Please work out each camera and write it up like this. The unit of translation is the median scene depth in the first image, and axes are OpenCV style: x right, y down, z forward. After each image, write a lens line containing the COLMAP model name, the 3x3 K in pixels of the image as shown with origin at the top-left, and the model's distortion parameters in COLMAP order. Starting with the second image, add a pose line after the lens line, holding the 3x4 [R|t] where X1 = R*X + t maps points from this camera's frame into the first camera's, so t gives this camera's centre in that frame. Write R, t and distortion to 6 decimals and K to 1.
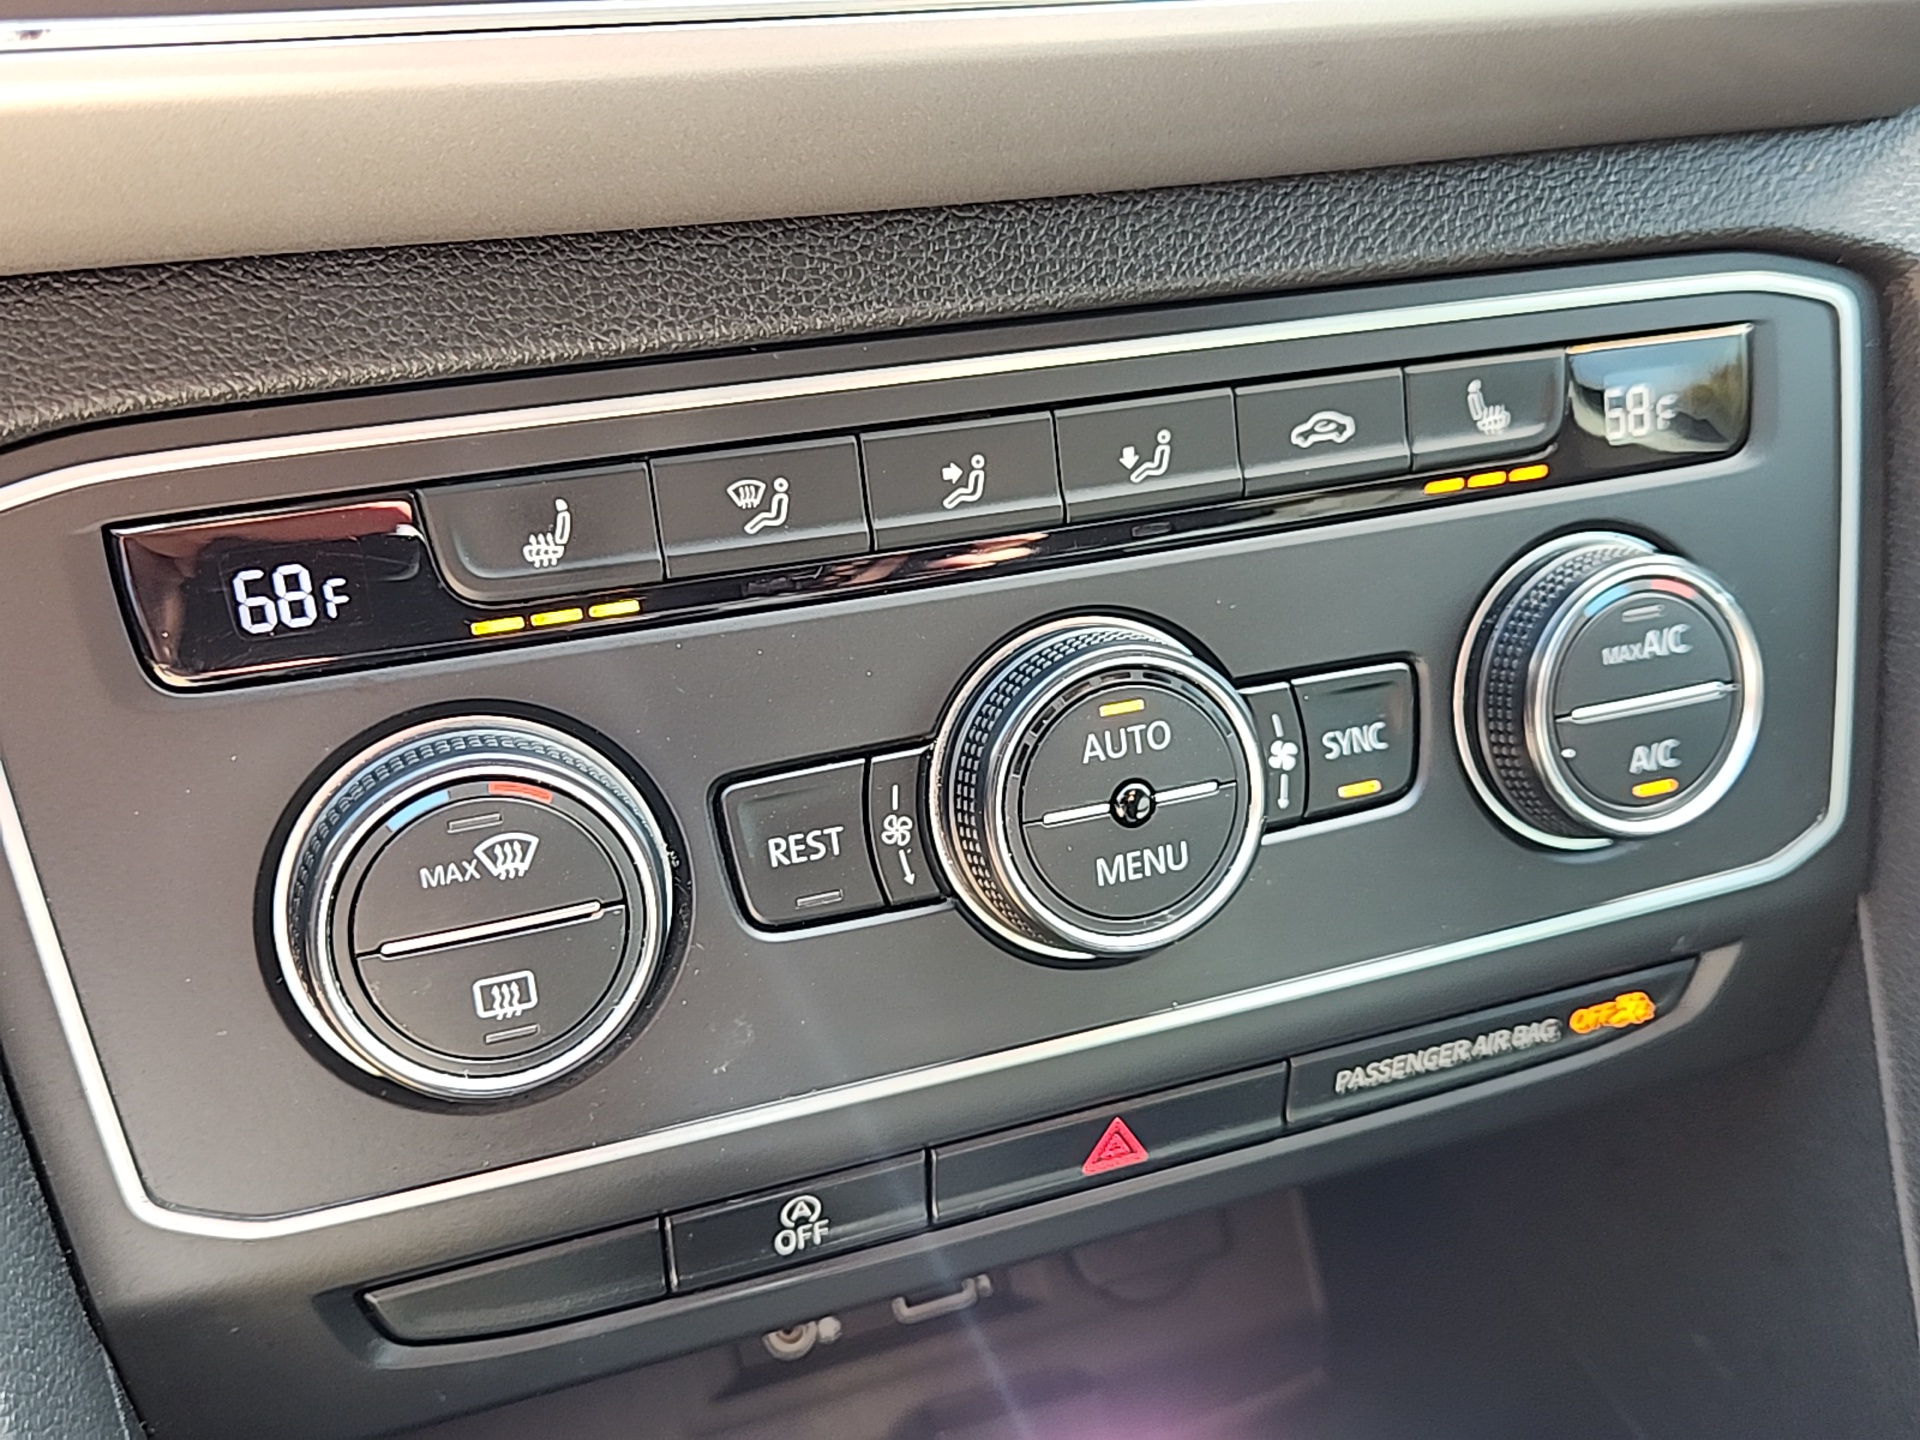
lens RADIAL K [[1835.9, 0, 964.8], [0, 1835.9, 741.5], [0, 0, 1]] dist [0.081641, -0.155214]
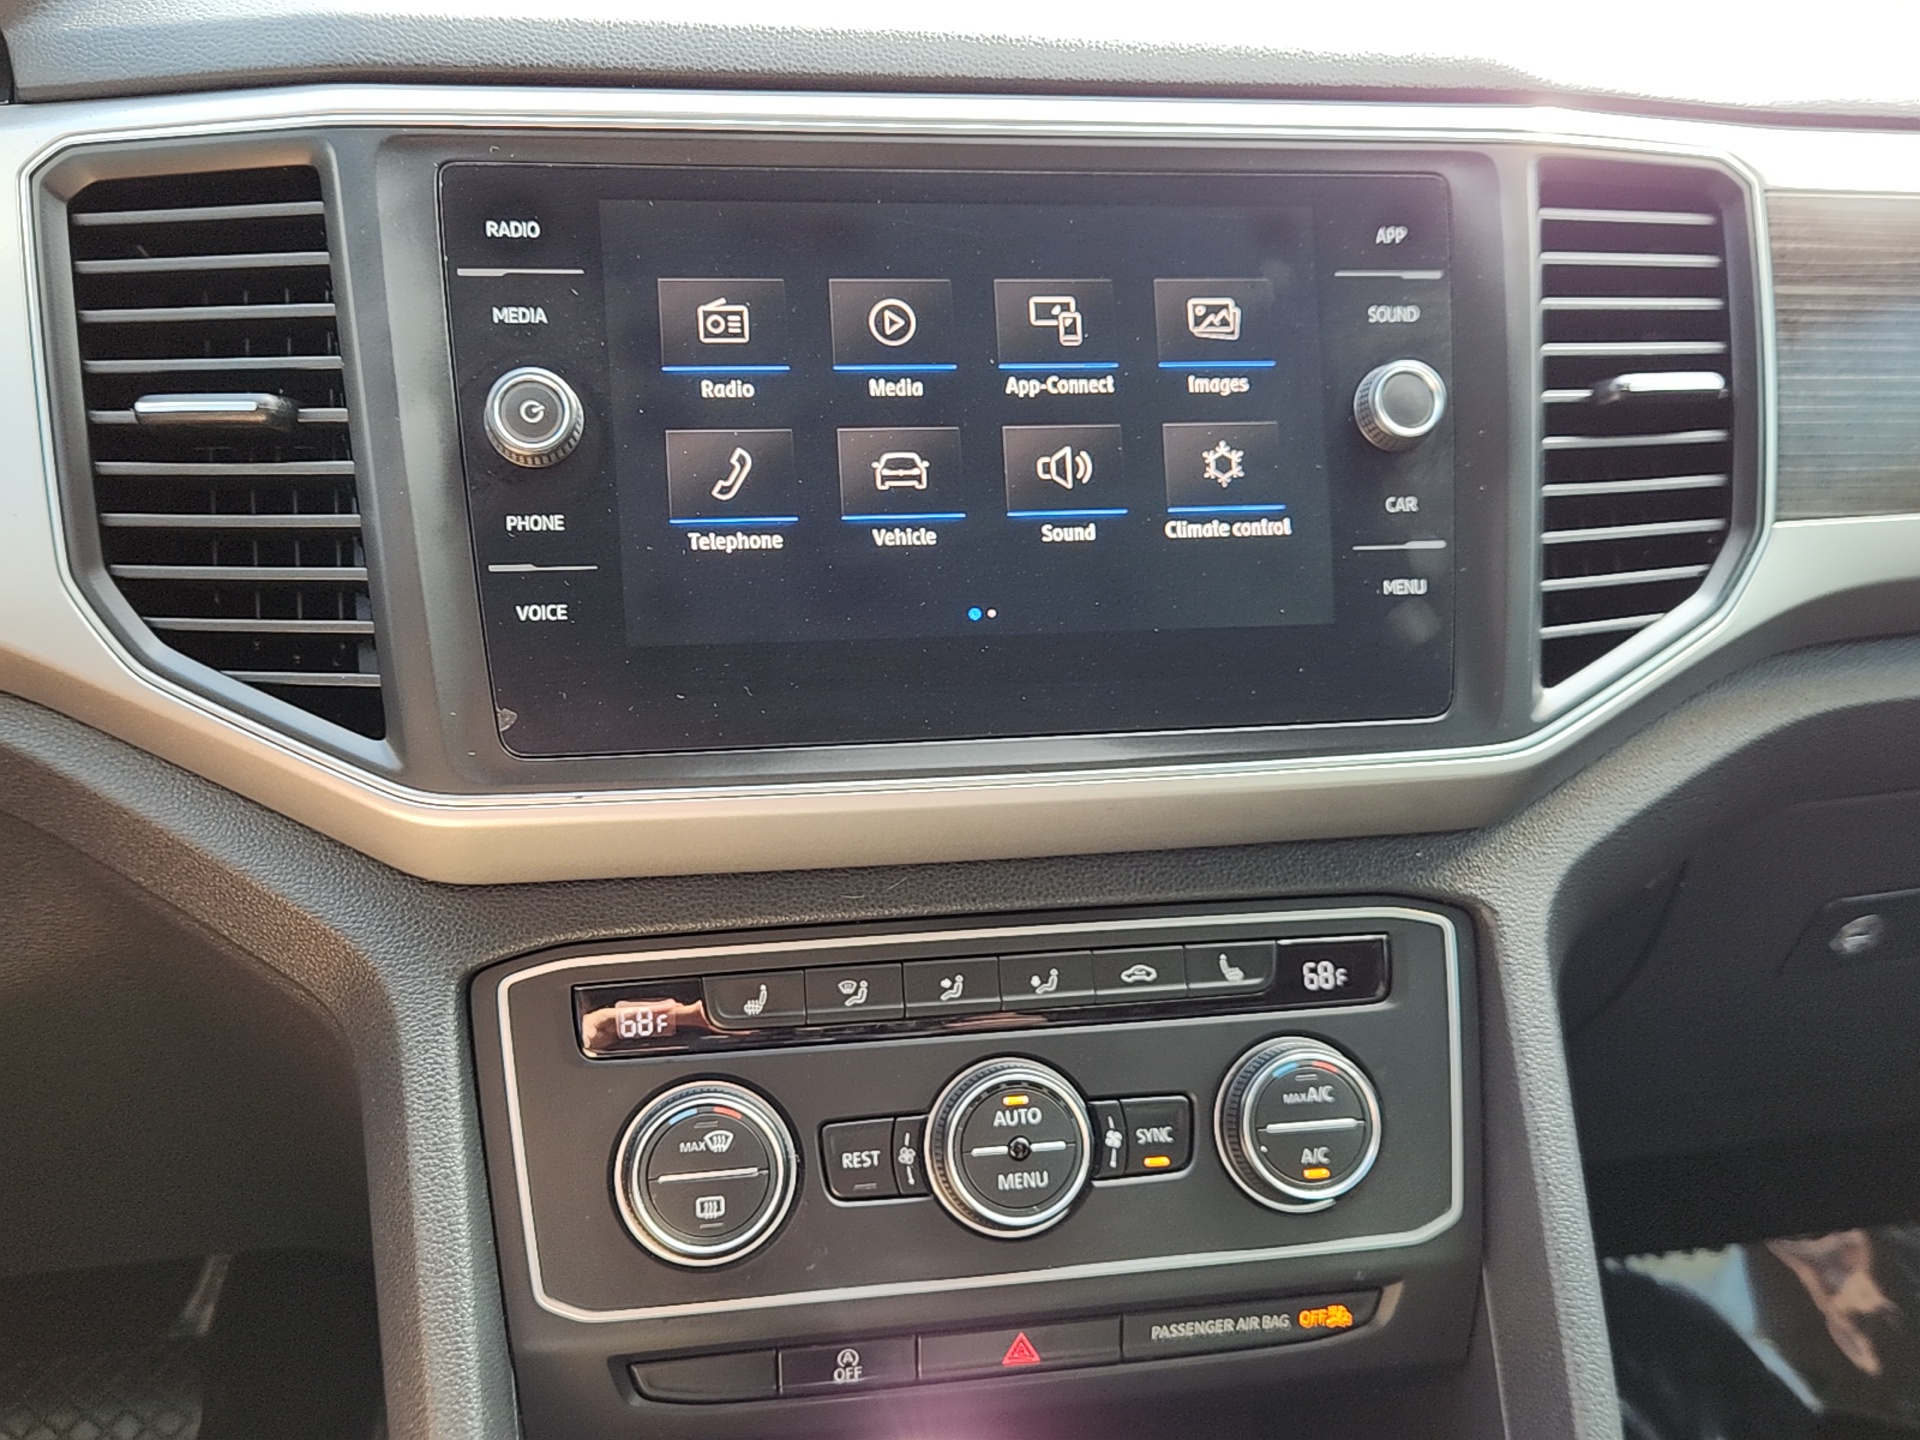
lens RADIAL K [[1835.9, 0, 964.8], [0, 1835.9, 741.5], [0, 0, 1]] dist [0.081641, -0.155214]
pose [[0.982781, 0.026082, -0.182926, 0.390878], [-0.079607, 0.953164, -0.291791, 0.202721], [0.166748, 0.301328, 0.938827, -1.058665]]
